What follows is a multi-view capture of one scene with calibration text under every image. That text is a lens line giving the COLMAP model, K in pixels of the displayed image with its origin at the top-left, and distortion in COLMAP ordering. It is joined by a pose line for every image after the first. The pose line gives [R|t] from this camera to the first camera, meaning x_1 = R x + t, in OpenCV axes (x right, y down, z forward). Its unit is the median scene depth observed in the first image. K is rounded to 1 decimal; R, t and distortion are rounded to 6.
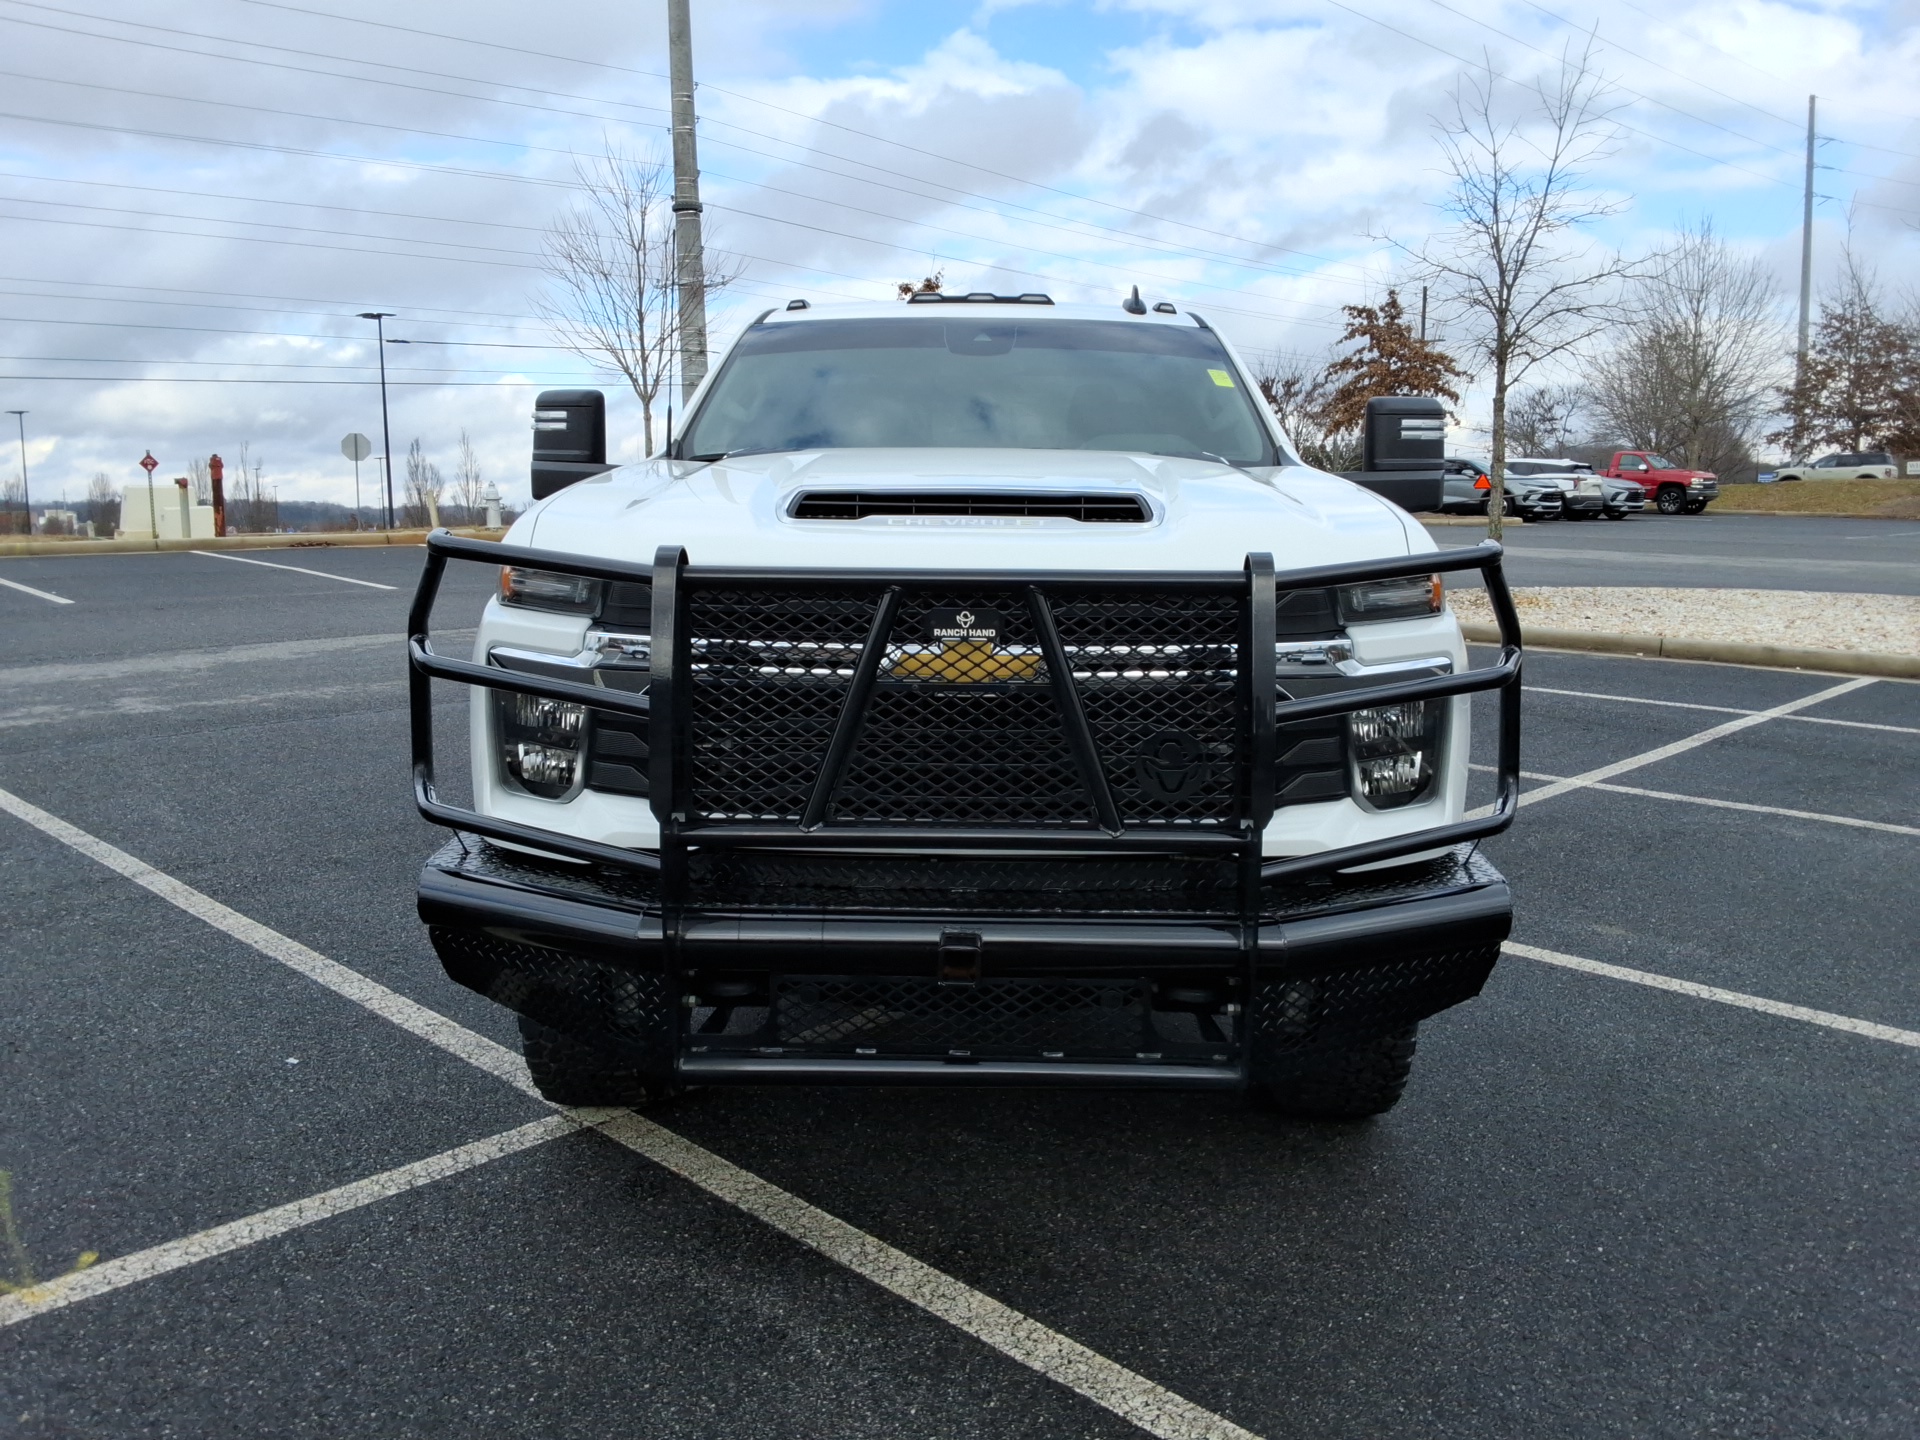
lens RADIAL K [[1565.8, 0, 957.2], [0, 1565.8, 689.3], [0, 0, 1]] dist [0.061299, -0.012596]
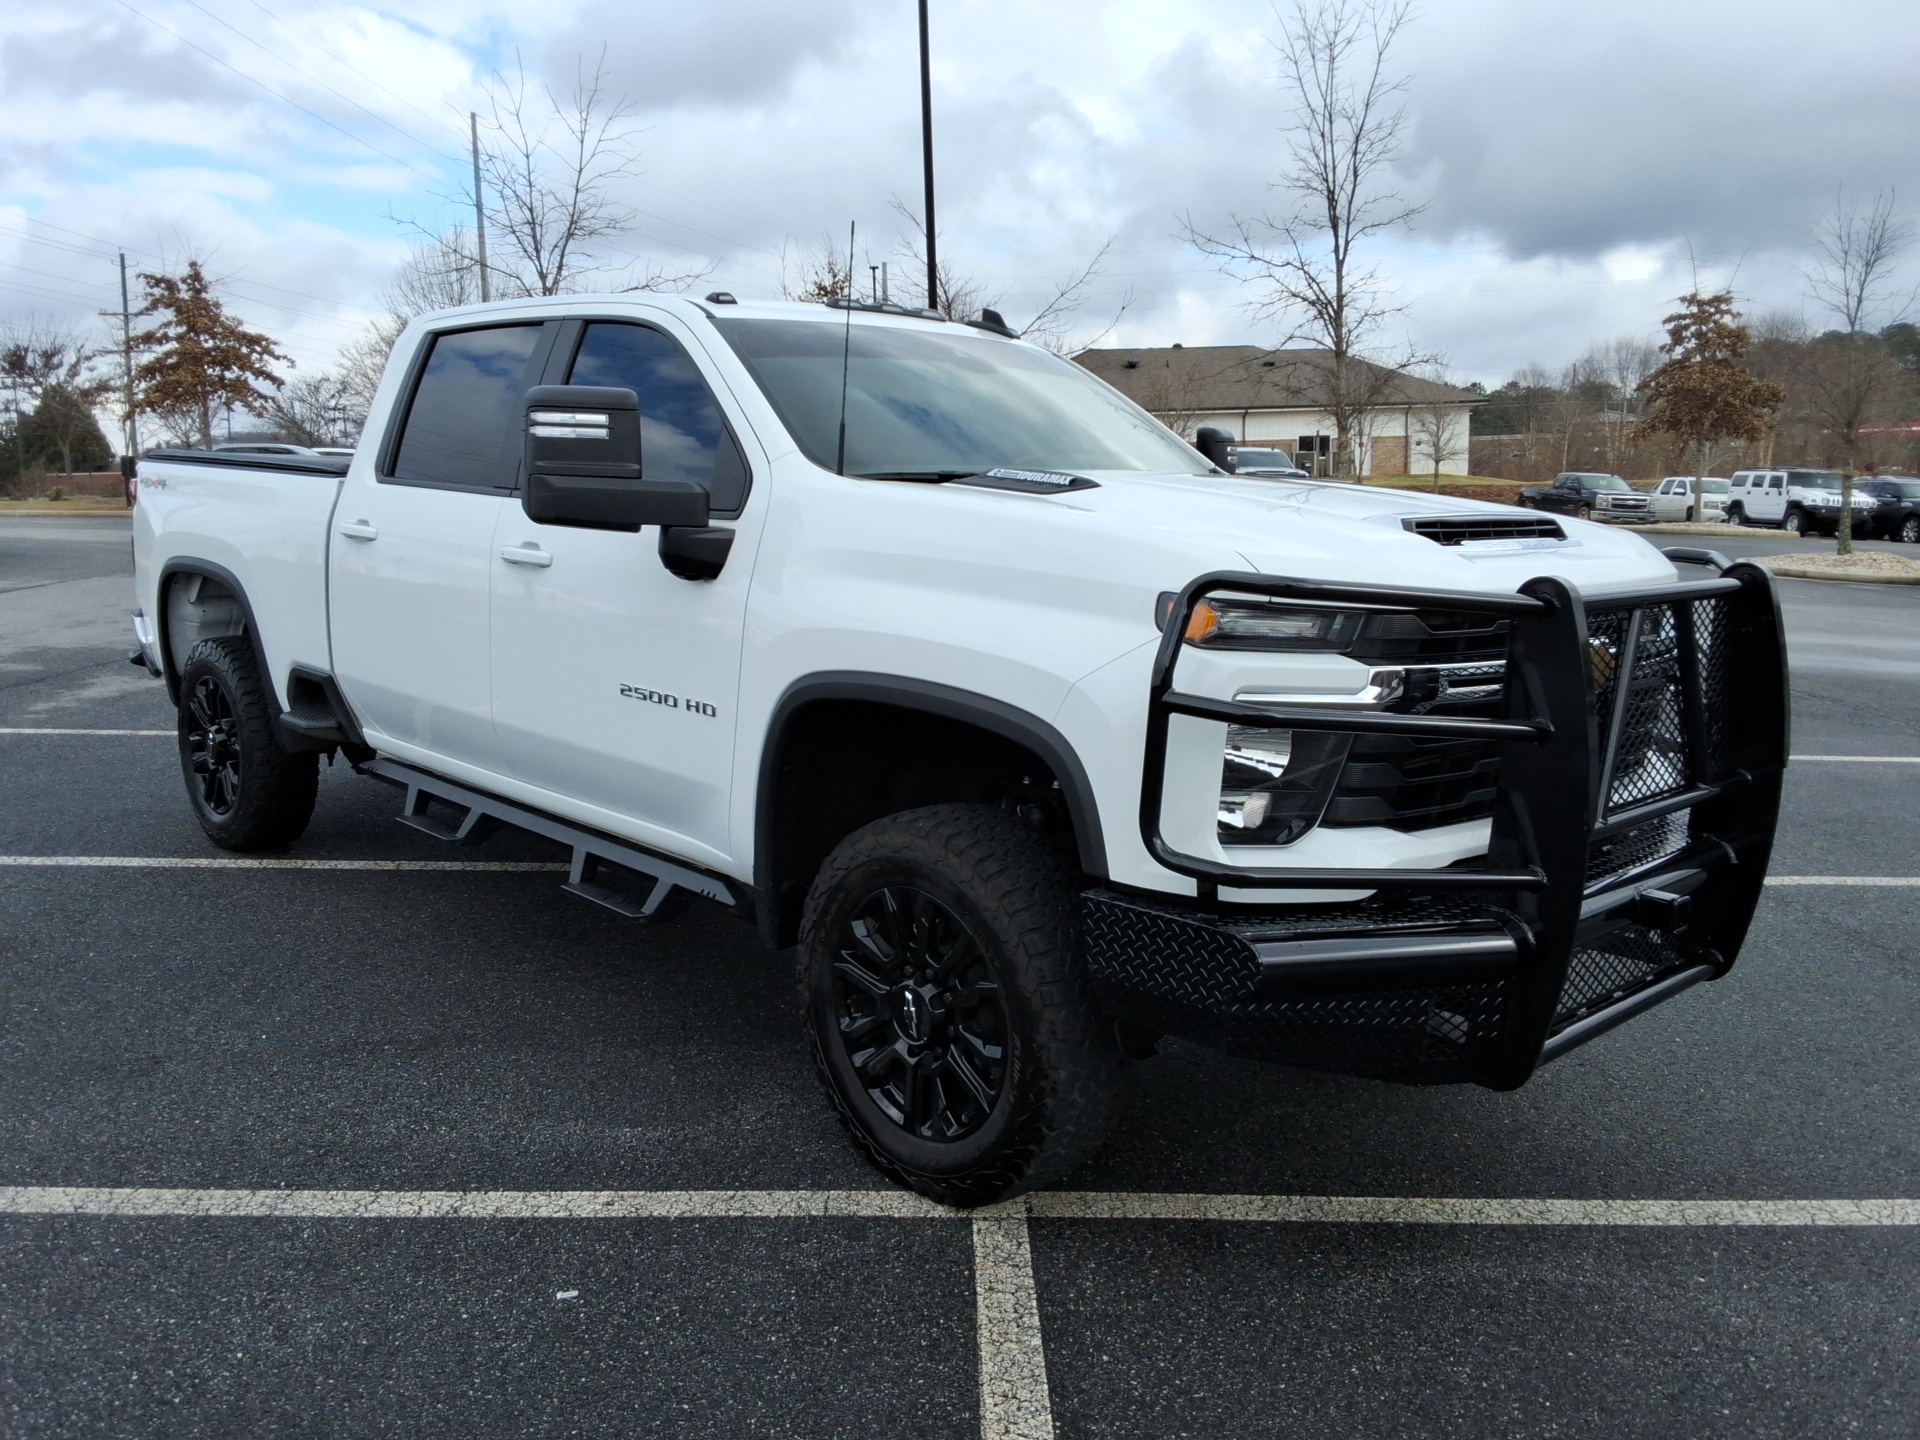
lens RADIAL K [[1537.3, 0, 973.4], [0, 1537.3, 699.4], [0, 0, 1]] dist [0.125917, -0.189586]
pose [[0.695518, -0.099332, 0.711609, -0.086402], [0.087540, 0.994734, 0.053293, -0.007095], [-0.713156, 0.025228, 0.700552, 0.038558]]
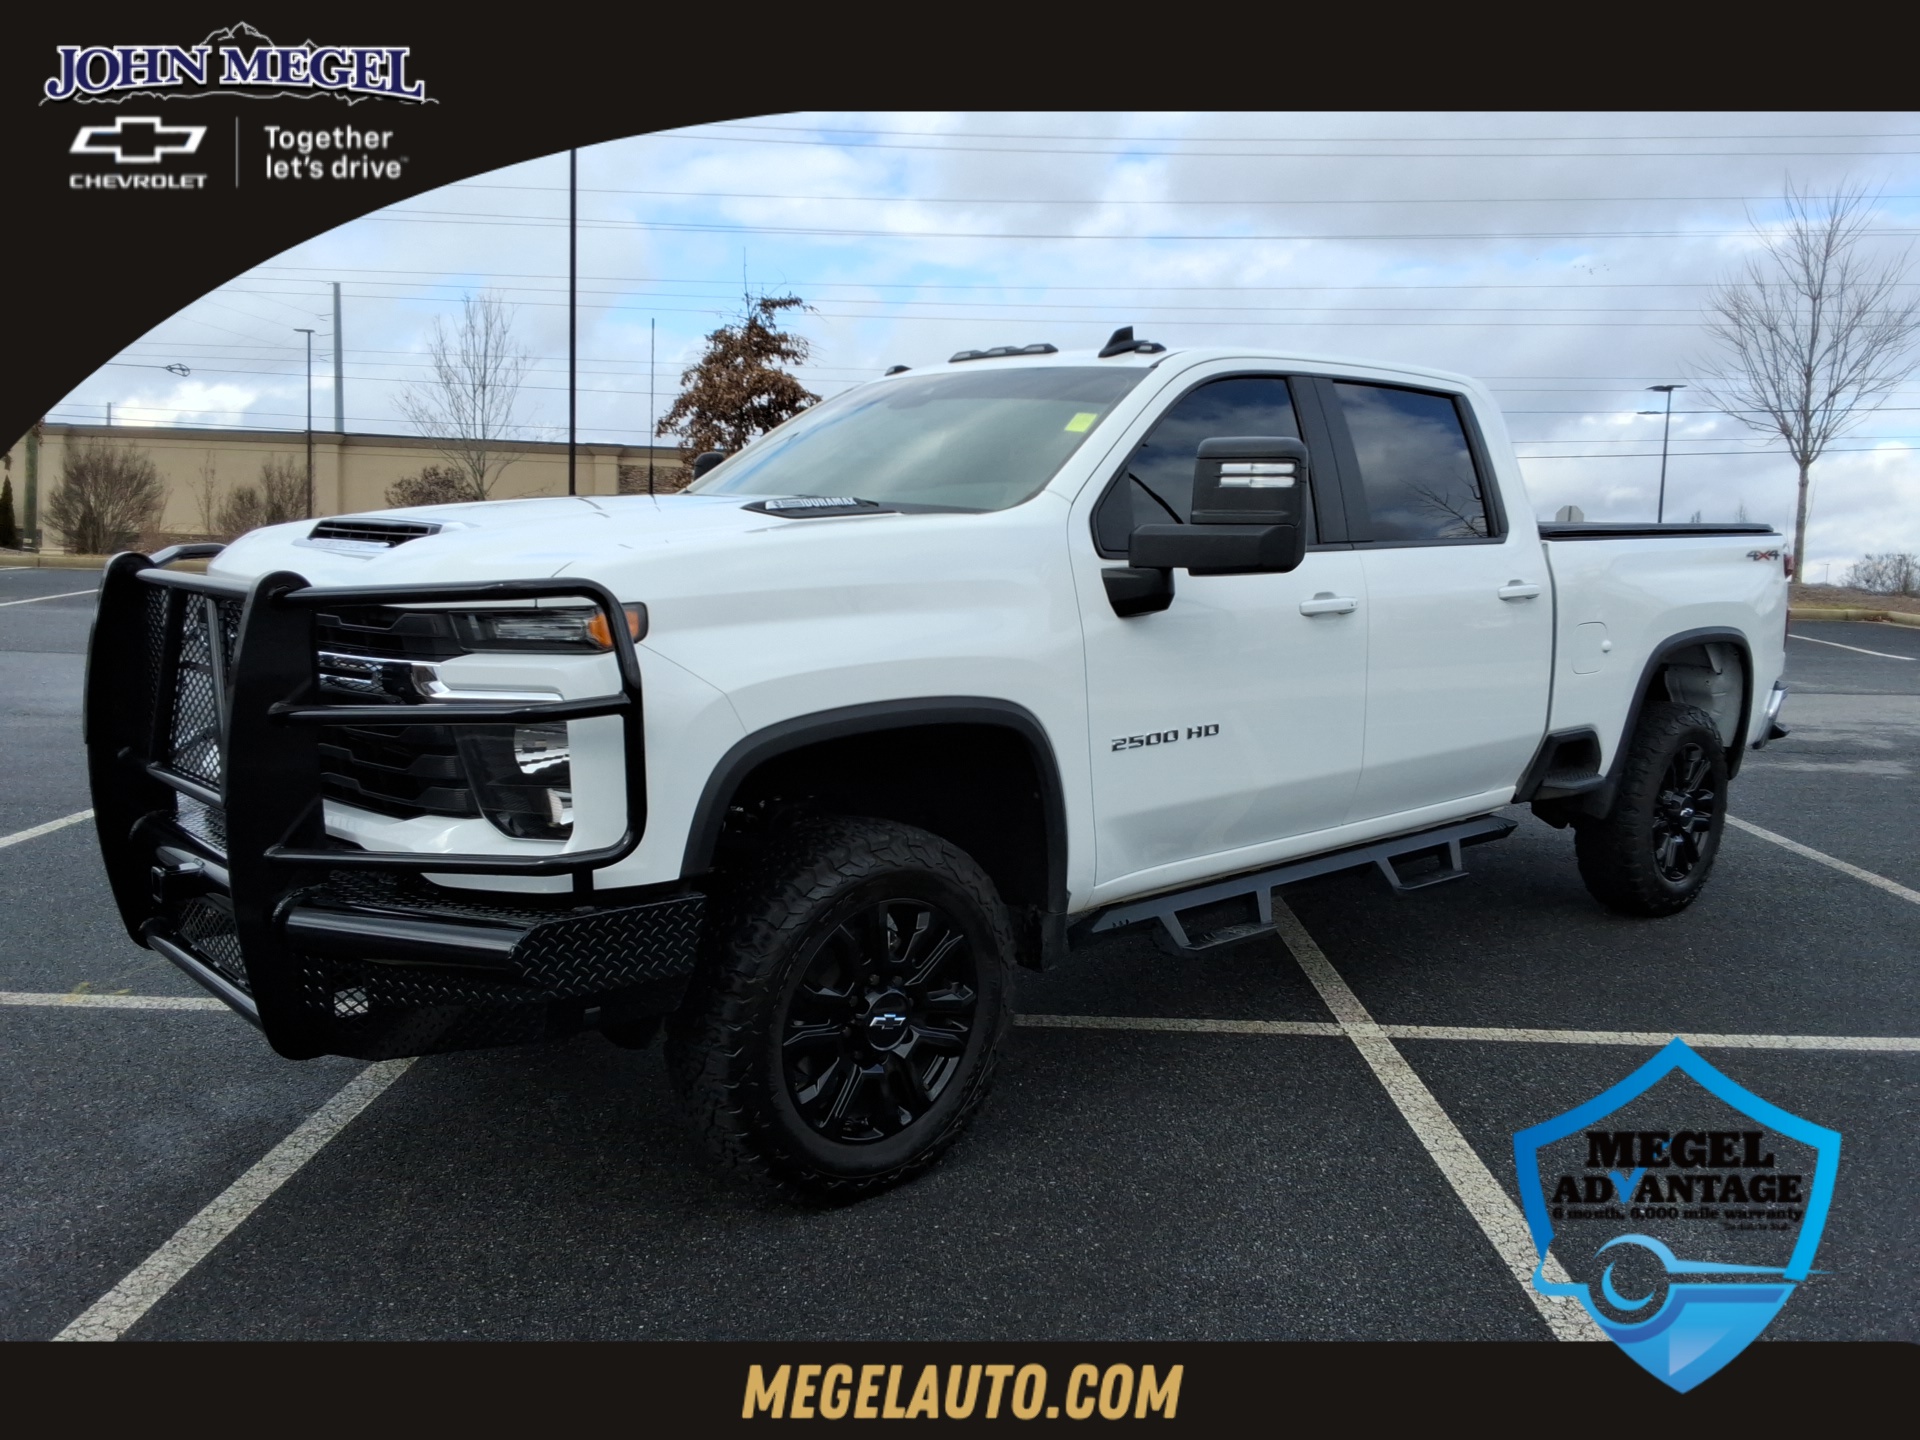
lens RADIAL K [[1537.3, 0, 973.4], [0, 1537.3, 699.4], [0, 0, 1]] dist [0.125917, -0.189586]
pose [[0.677844, 0.093453, -0.729242, 0.279771], [-0.121709, 0.992466, 0.014054, -0.014617], [0.725062, 0.079229, 0.684111, 0.121506]]
